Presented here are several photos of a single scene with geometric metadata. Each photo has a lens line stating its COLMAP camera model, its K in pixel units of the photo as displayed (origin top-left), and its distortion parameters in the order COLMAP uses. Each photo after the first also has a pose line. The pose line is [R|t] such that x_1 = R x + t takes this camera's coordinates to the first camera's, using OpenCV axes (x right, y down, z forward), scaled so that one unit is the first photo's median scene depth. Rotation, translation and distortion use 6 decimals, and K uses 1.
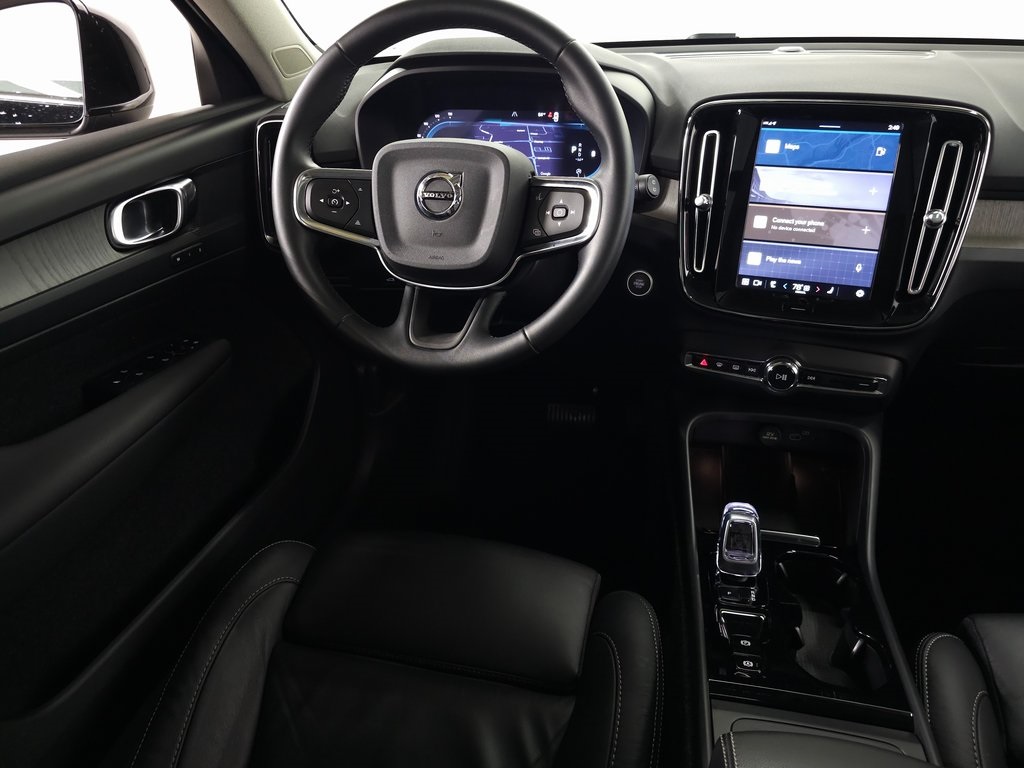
lens RADIAL K [[683.6, 0, 516.0], [0, 683.6, 381.9], [0, 0, 1]] dist [0.043892, -0.059078]
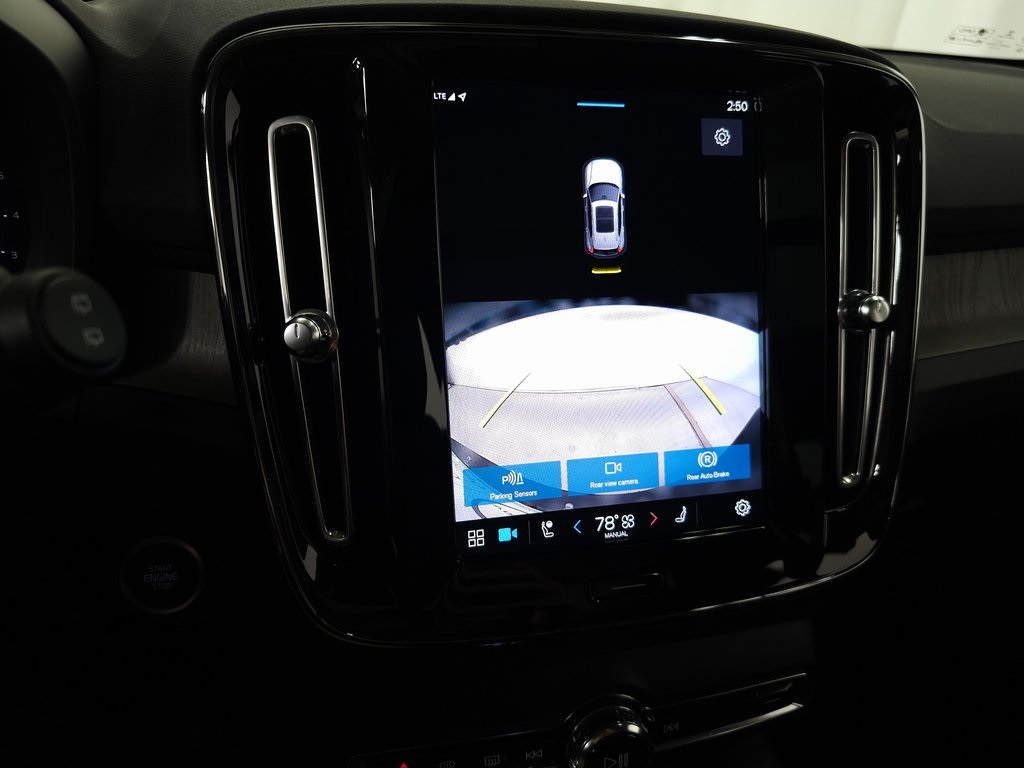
lens RADIAL K [[695.9, 0, 514.0], [0, 695.9, 378.8], [0, 0, 1]] dist [0.036816, -0.054723]
pose [[0.828482, -0.169870, 0.533632, 0.179670], [0.228063, 0.972631, -0.044461, -0.210808], [-0.511474, 0.158537, 0.844548, 0.699127]]
